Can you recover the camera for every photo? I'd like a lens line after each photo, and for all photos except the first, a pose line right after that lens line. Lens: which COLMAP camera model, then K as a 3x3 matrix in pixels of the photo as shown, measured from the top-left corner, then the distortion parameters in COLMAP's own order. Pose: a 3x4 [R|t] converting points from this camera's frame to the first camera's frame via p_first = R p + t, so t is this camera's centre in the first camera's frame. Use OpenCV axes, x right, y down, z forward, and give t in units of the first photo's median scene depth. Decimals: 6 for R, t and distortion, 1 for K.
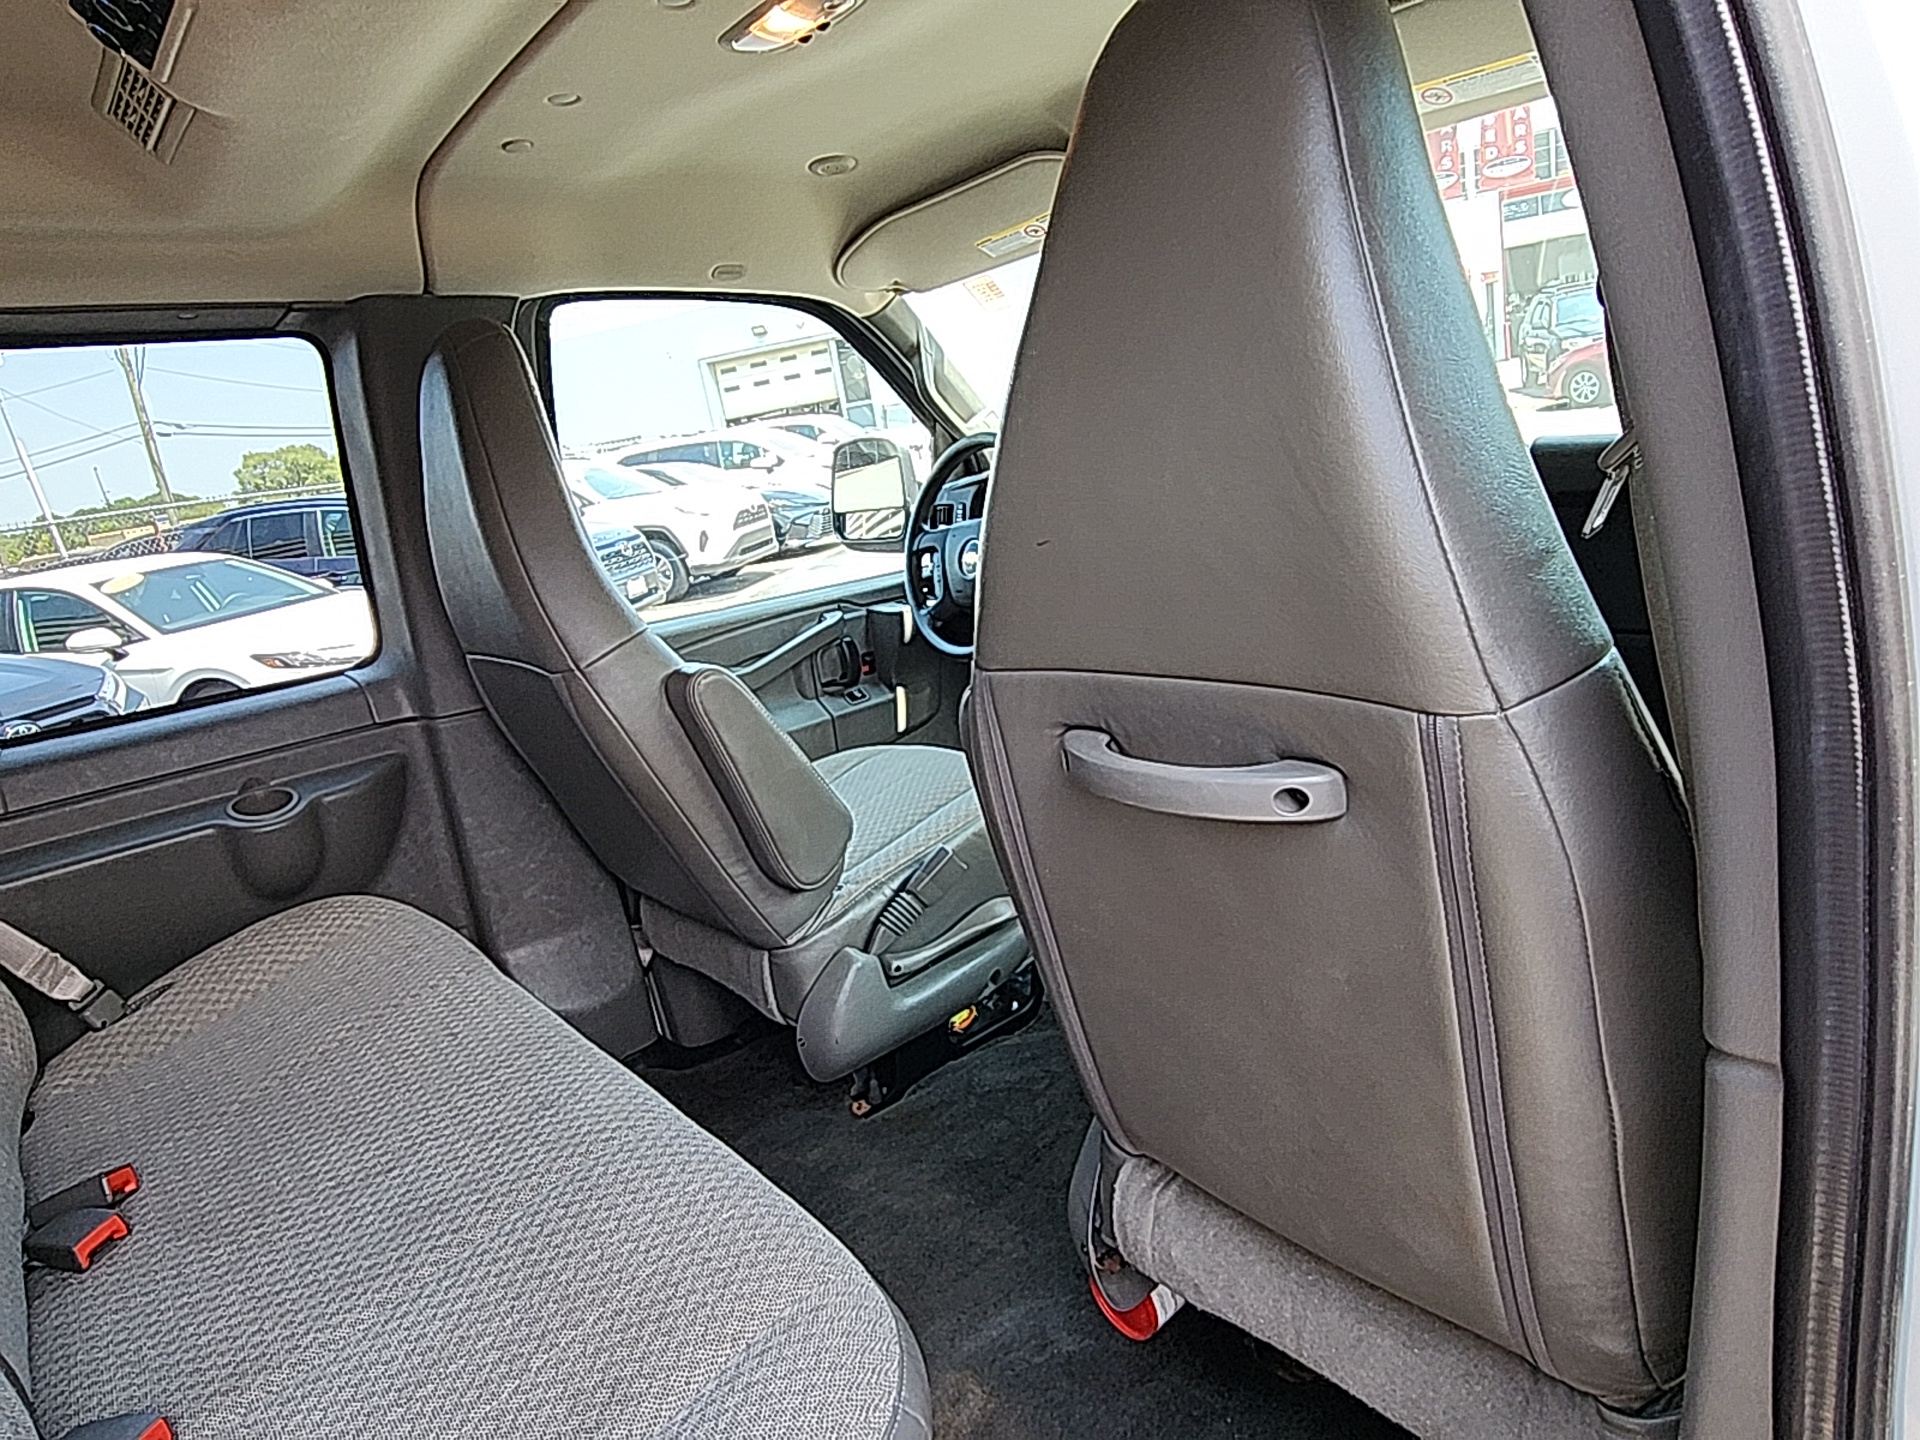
lens RADIAL K [[1153.8, 0, 947.7], [0, 1153.8, 732.1], [0, 0, 1]] dist [0.005902, -0.001184]
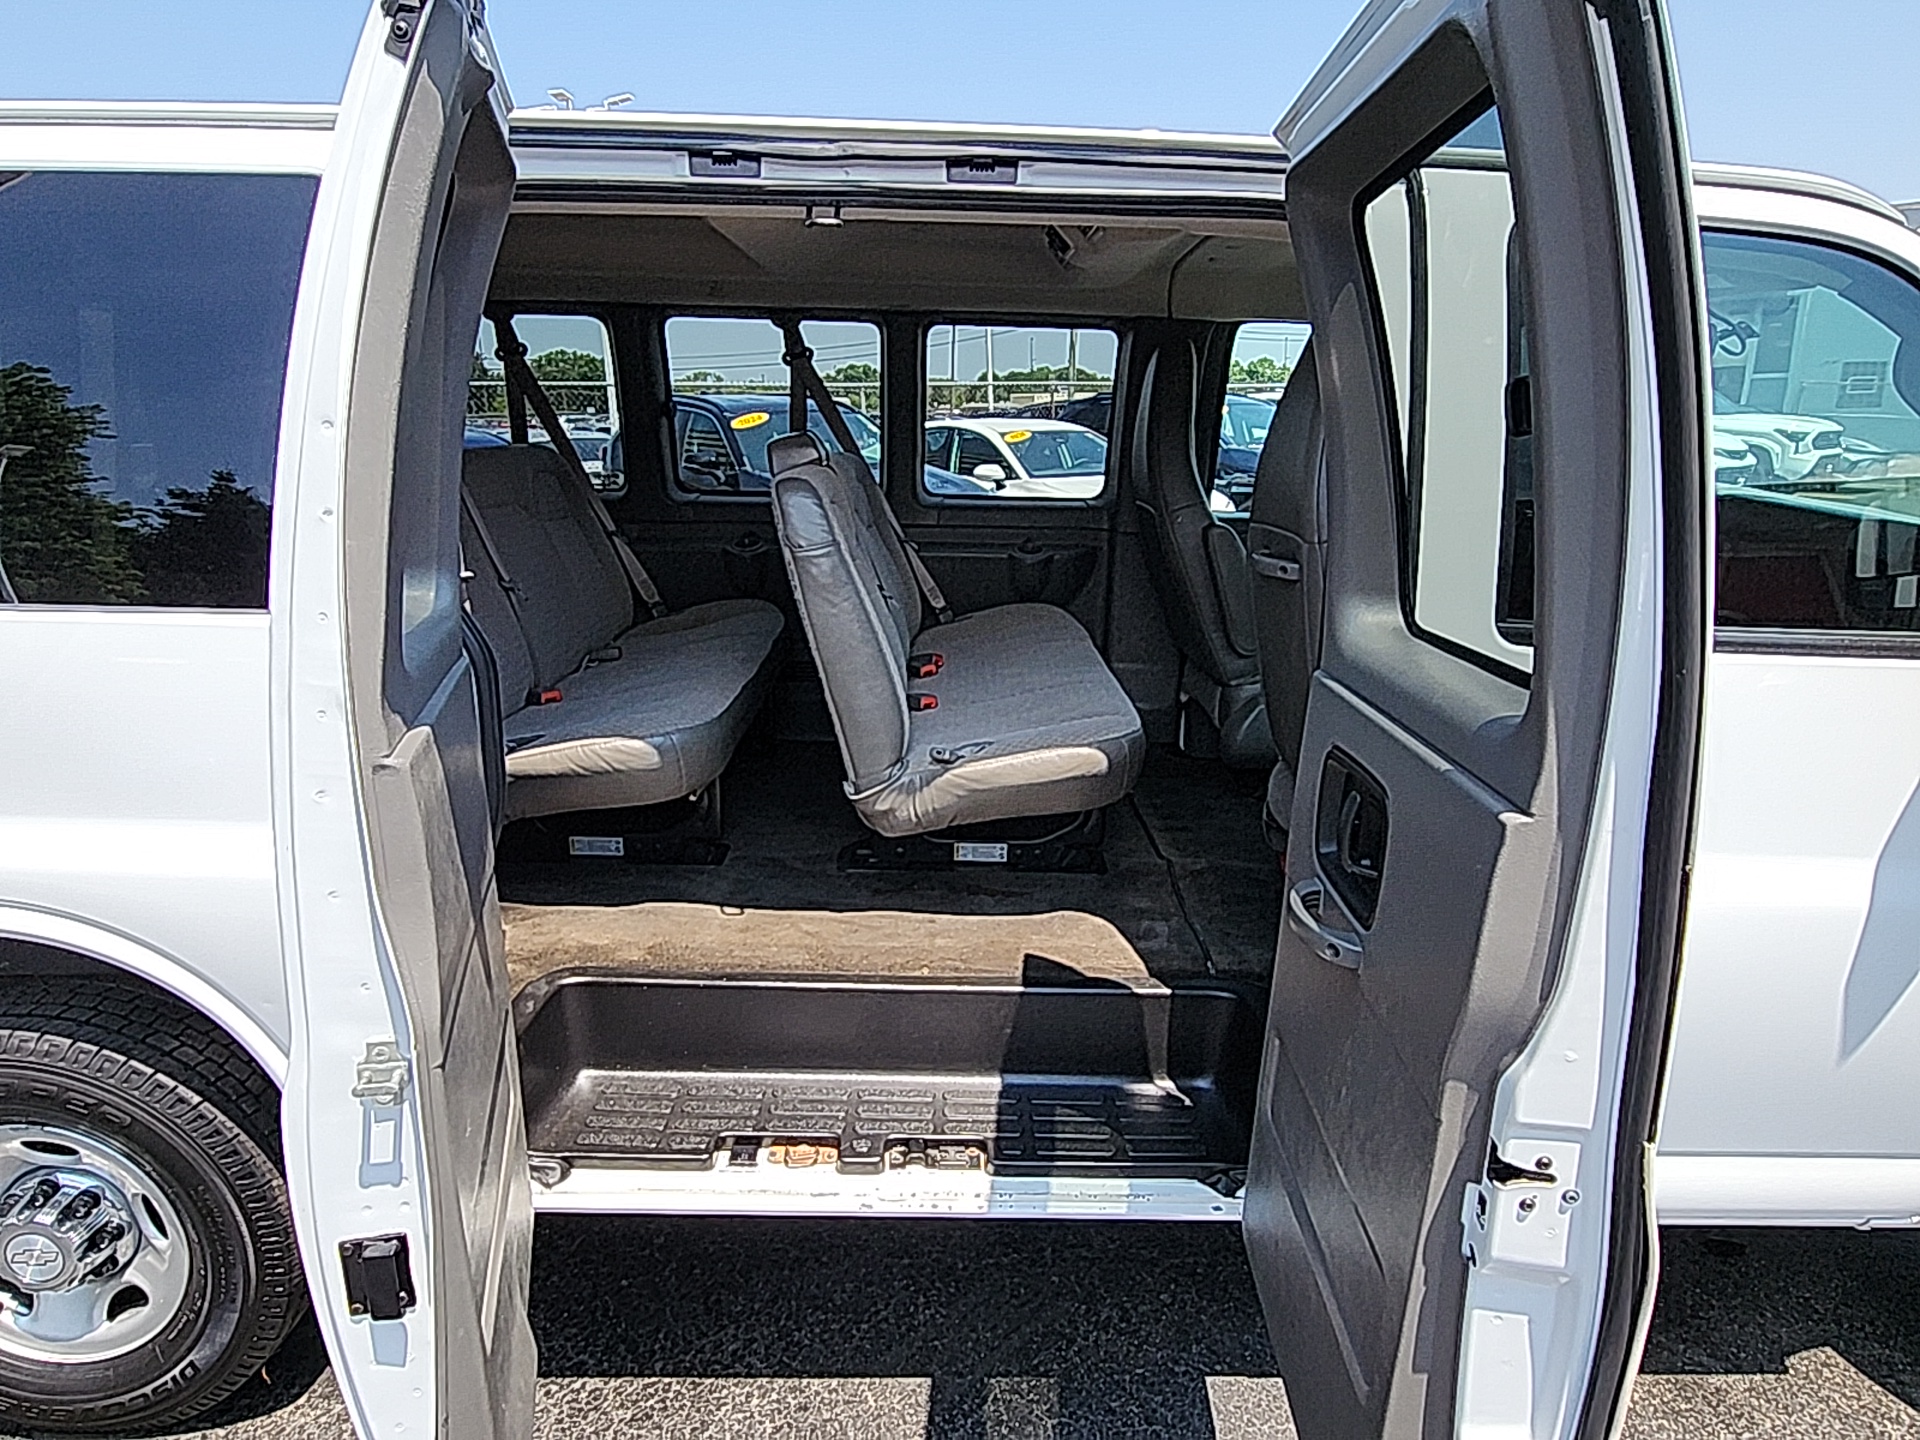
lens RADIAL K [[1153.8, 0, 947.7], [0, 1153.8, 732.1], [0, 0, 1]] dist [0.005902, -0.001184]
pose [[0.761876, 0.315249, -0.565829, 0.615764], [-0.278722, 0.948115, 0.152946, 0.101142], [0.584687, 0.041183, 0.810213, -0.812251]]
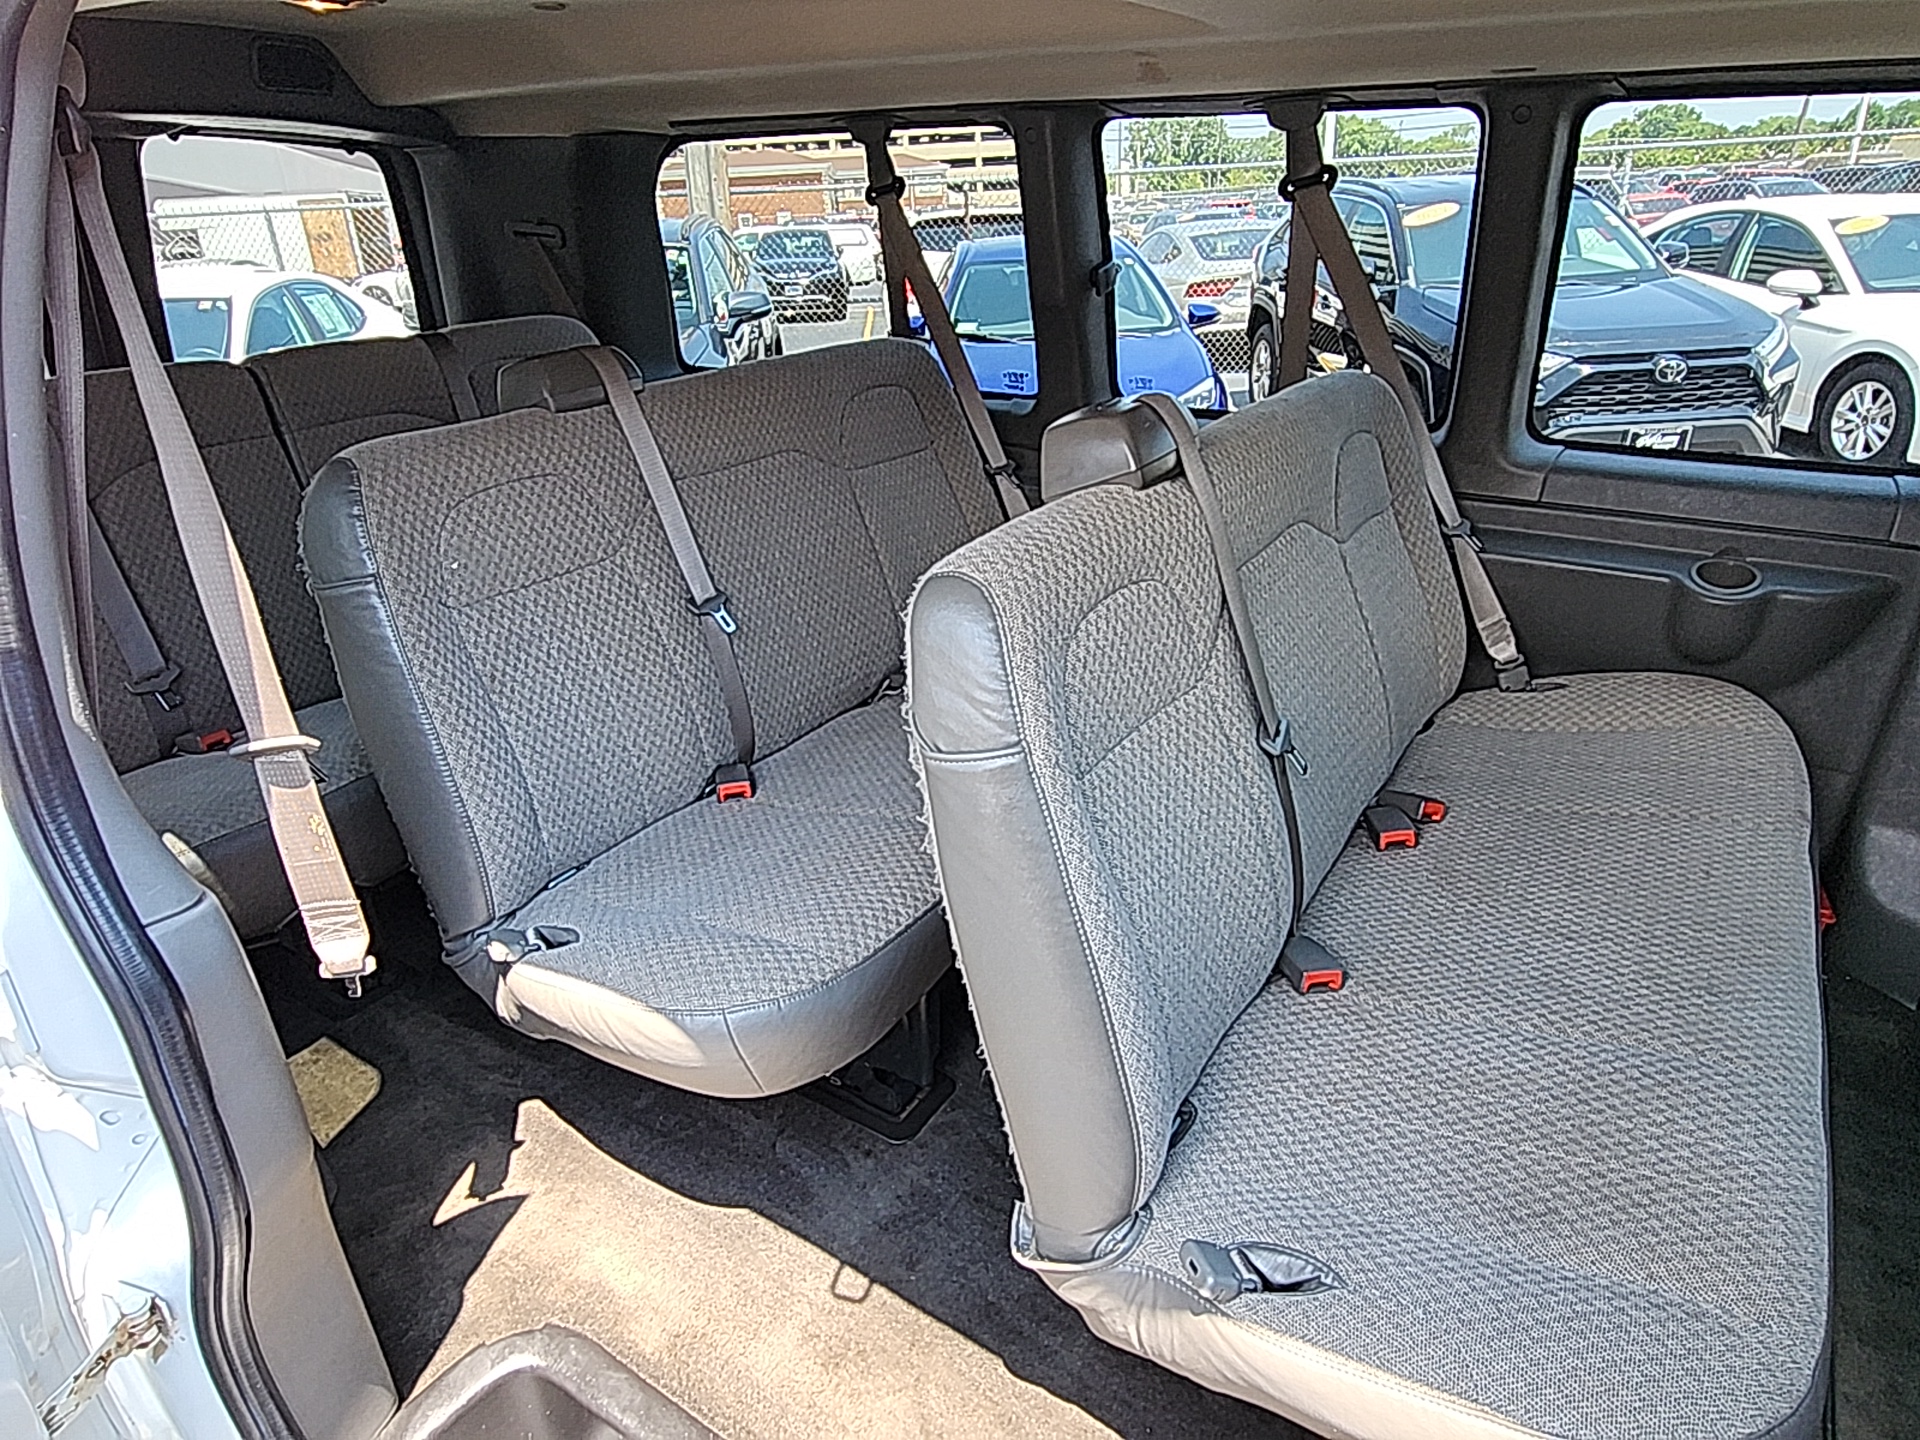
lens RADIAL K [[1153.8, 0, 947.7], [0, 1153.8, 732.1], [0, 0, 1]] dist [0.005902, -0.001184]
pose [[0.299319, 0.527851, -0.794847, 0.109253], [-0.259365, 0.846683, 0.464605, -0.128693], [0.918225, 0.067090, 0.390334, -0.045842]]
